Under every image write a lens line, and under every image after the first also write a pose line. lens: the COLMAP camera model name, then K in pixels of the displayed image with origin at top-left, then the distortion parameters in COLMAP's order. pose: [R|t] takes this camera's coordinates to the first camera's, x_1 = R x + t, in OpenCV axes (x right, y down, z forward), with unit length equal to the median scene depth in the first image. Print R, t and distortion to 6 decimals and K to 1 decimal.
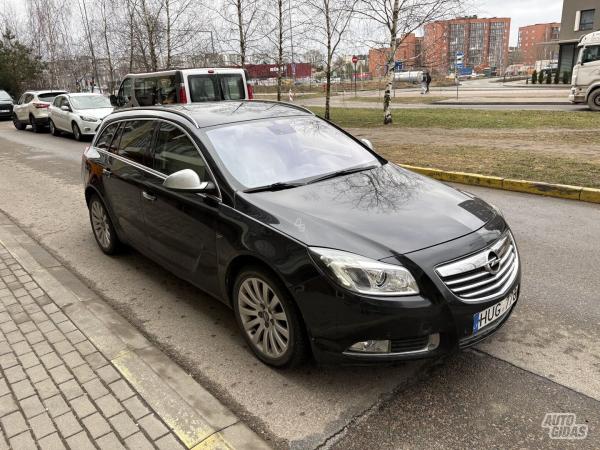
lens RADIAL K [[458.5, 0, 301.3], [0, 458.5, 224.4], [0, 0, 1]] dist [0.041620, -0.039706]
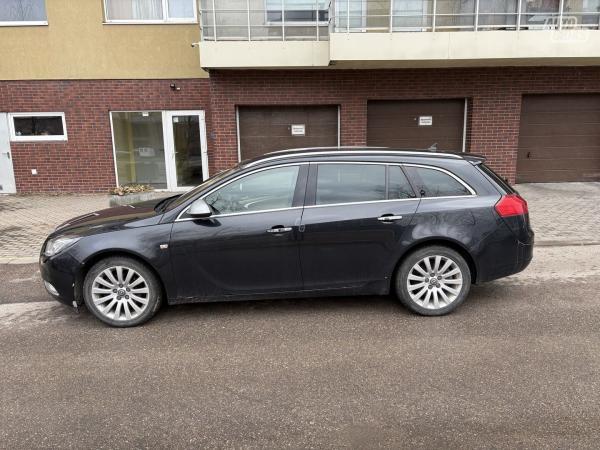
lens RADIAL K [[458.5, 0, 301.3], [0, 458.5, 224.4], [0, 0, 1]] dist [0.041620, -0.039706]
pose [[-0.643610, 0.220503, -0.732901, 0.890281], [-0.183125, 0.885416, 0.427204, -0.736540], [0.743123, 0.409165, -0.529483, 2.118332]]
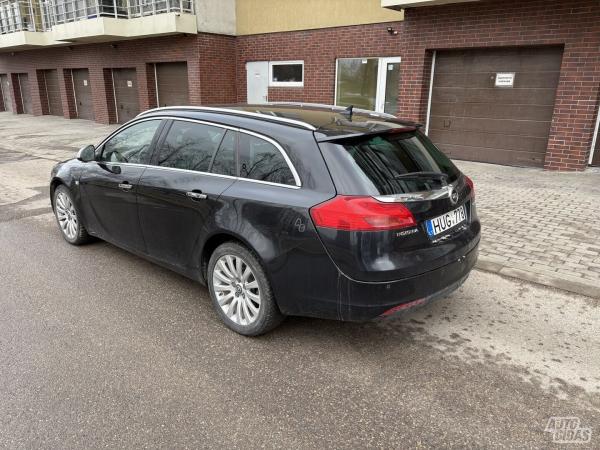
lens RADIAL K [[458.5, 0, 301.3], [0, 458.5, 224.4], [0, 0, 1]] dist [0.041620, -0.039706]
pose [[-0.993693, 0.081560, -0.076954, -0.293127], [0.021786, 0.813615, 0.580996, -0.786193], [0.109997, 0.575655, -0.810261, 2.491779]]
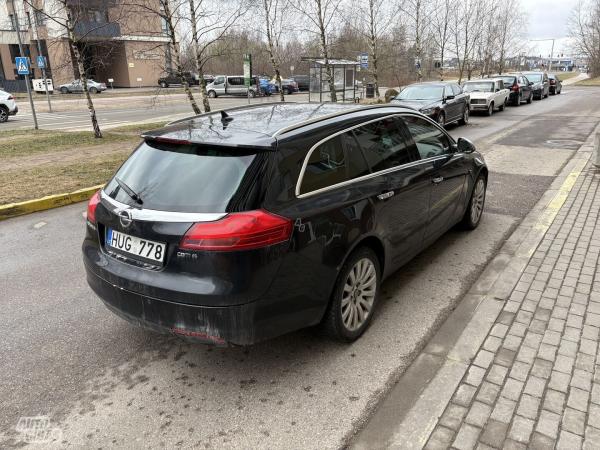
lens RADIAL K [[458.5, 0, 301.3], [0, 458.5, 224.4], [0, 0, 1]] dist [0.041620, -0.039706]
pose [[-0.225277, -0.255991, 0.940063, -1.445695], [0.324537, 0.890047, 0.320143, -0.463073], [-0.918654, 0.377206, -0.117429, 1.614499]]
